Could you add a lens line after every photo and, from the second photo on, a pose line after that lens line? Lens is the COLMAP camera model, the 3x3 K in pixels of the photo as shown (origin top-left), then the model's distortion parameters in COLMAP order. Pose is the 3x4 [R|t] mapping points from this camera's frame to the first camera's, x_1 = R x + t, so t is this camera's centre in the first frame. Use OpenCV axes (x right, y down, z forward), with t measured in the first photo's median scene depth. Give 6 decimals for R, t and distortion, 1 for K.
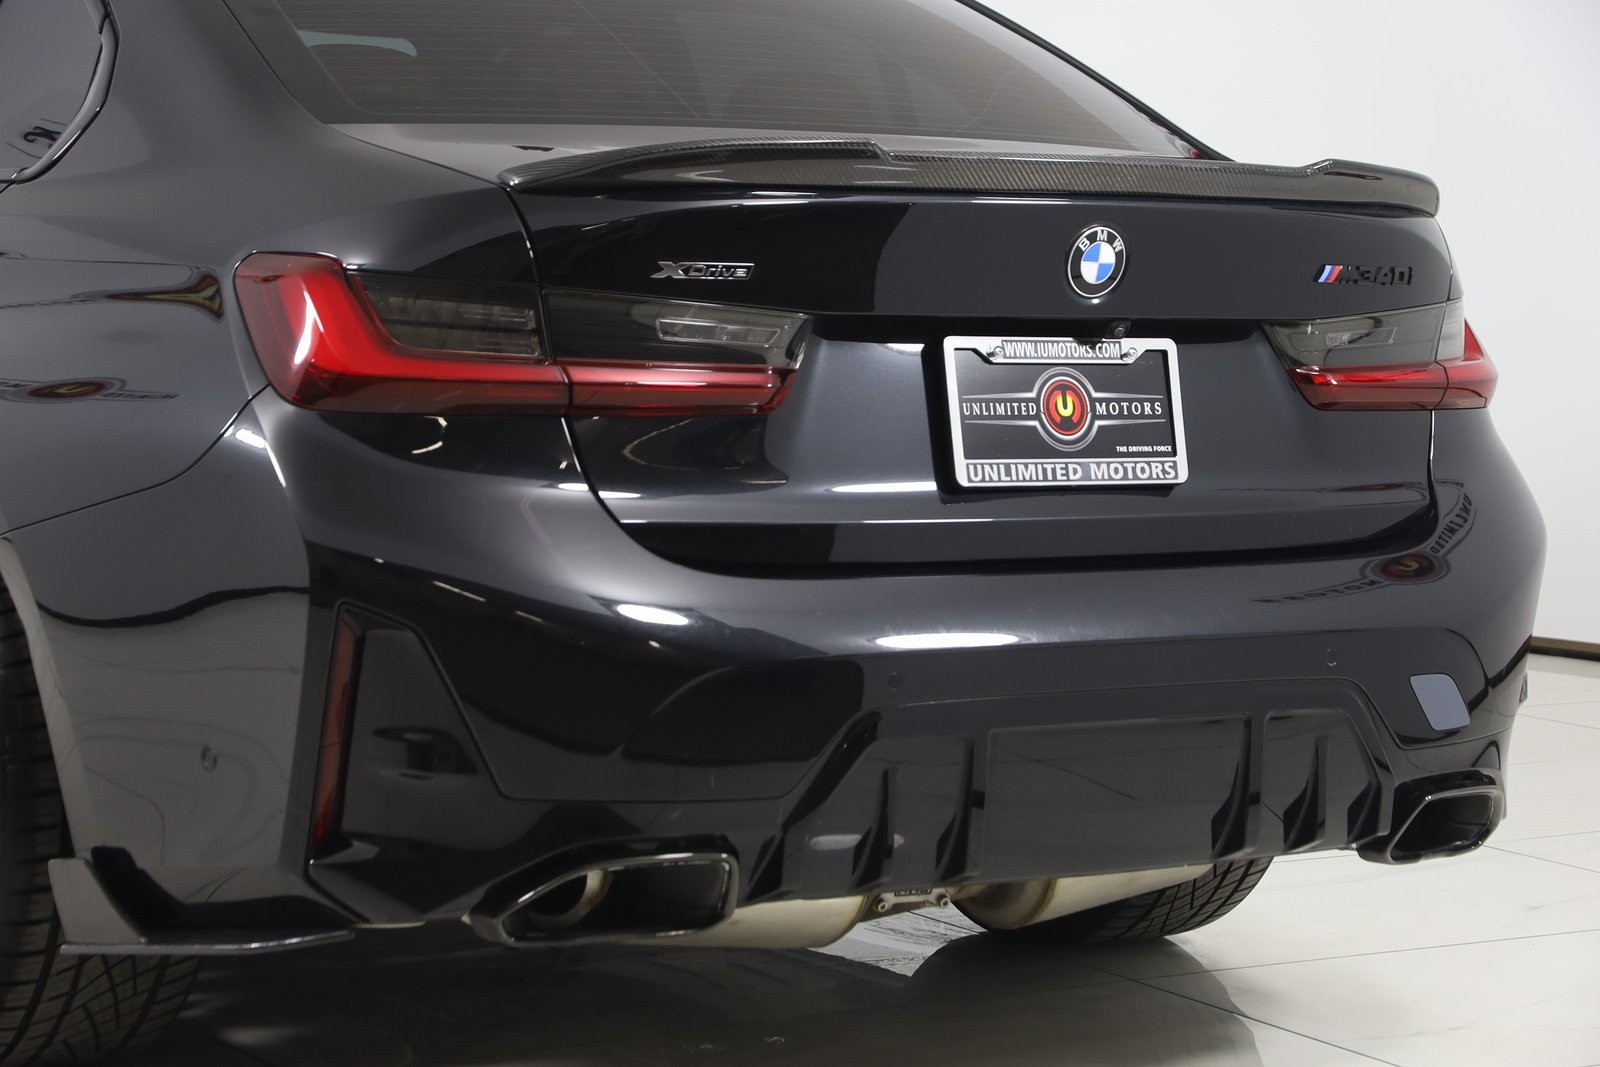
lens RADIAL K [[3410.4, 0, 789.1], [0, 3410.4, 539.0], [0, 0, 1]] dist [0.271263, 0.000000]
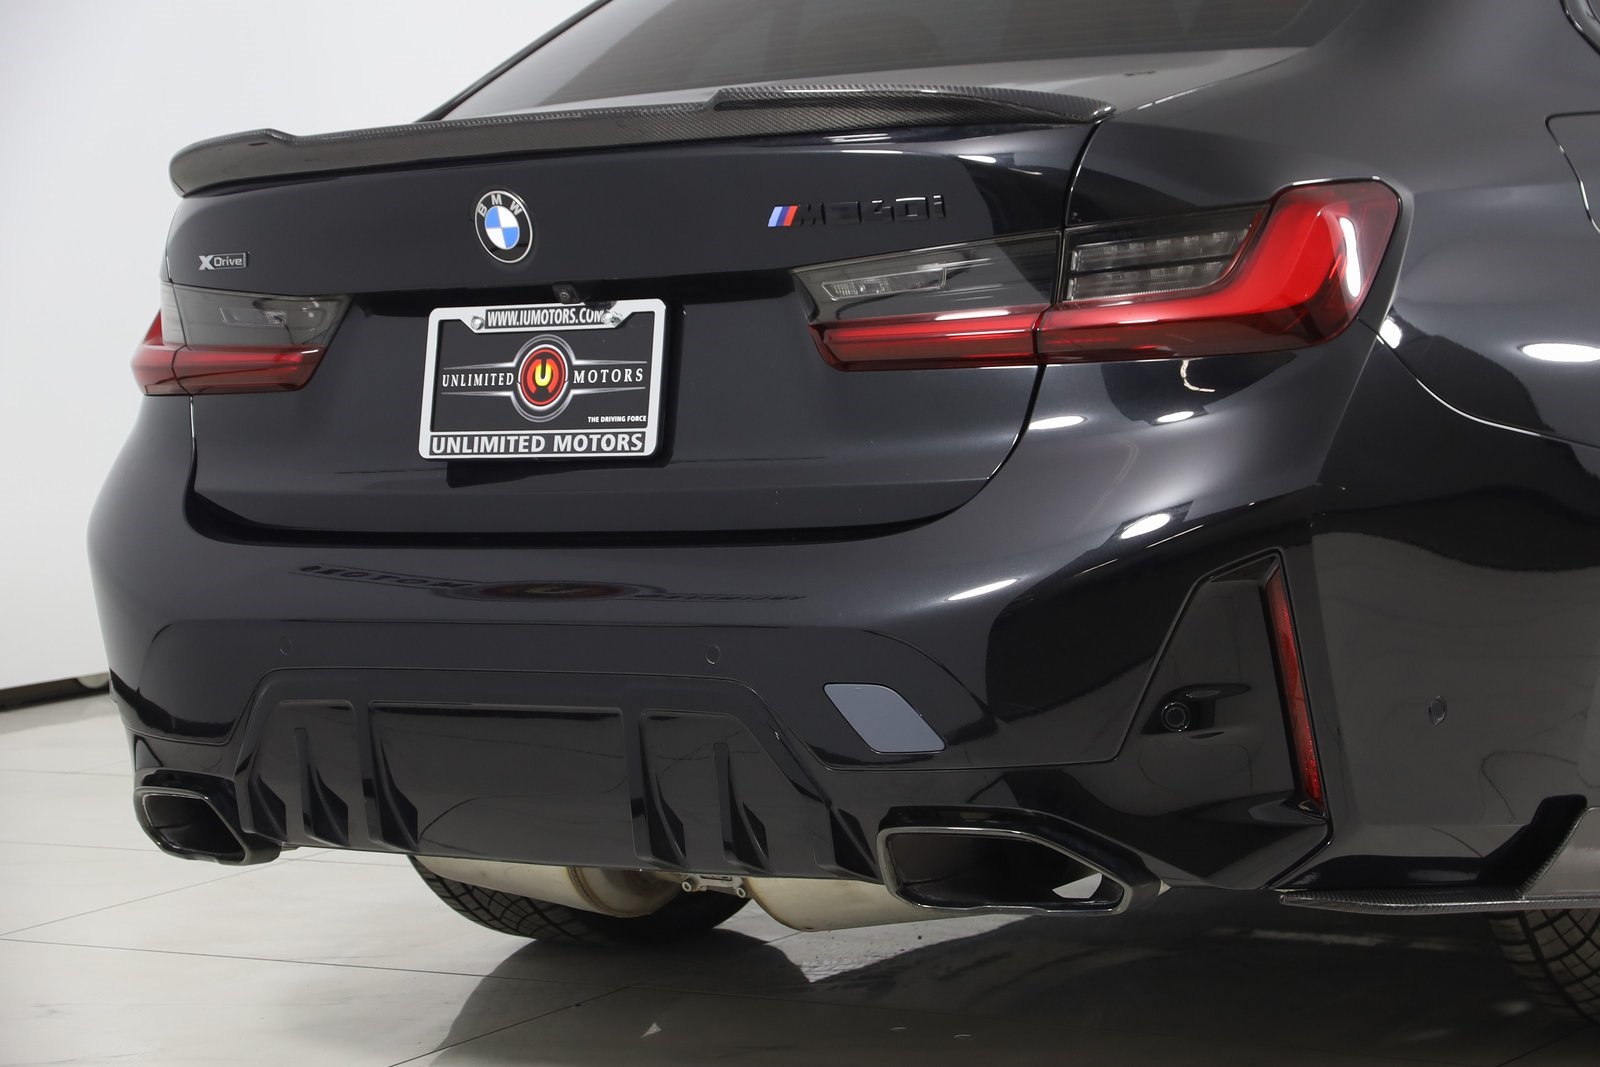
lens RADIAL K [[3689.4, 0, 830.2], [0, 3689.4, 535.4], [0, 0, 1]] dist [0.177828, 0.000000]
pose [[0.357065, 0.031944, -0.933533, 1.084341], [-0.004699, 0.999464, 0.032403, -0.028020], [0.934068, -0.007183, 0.357024, 0.706512]]
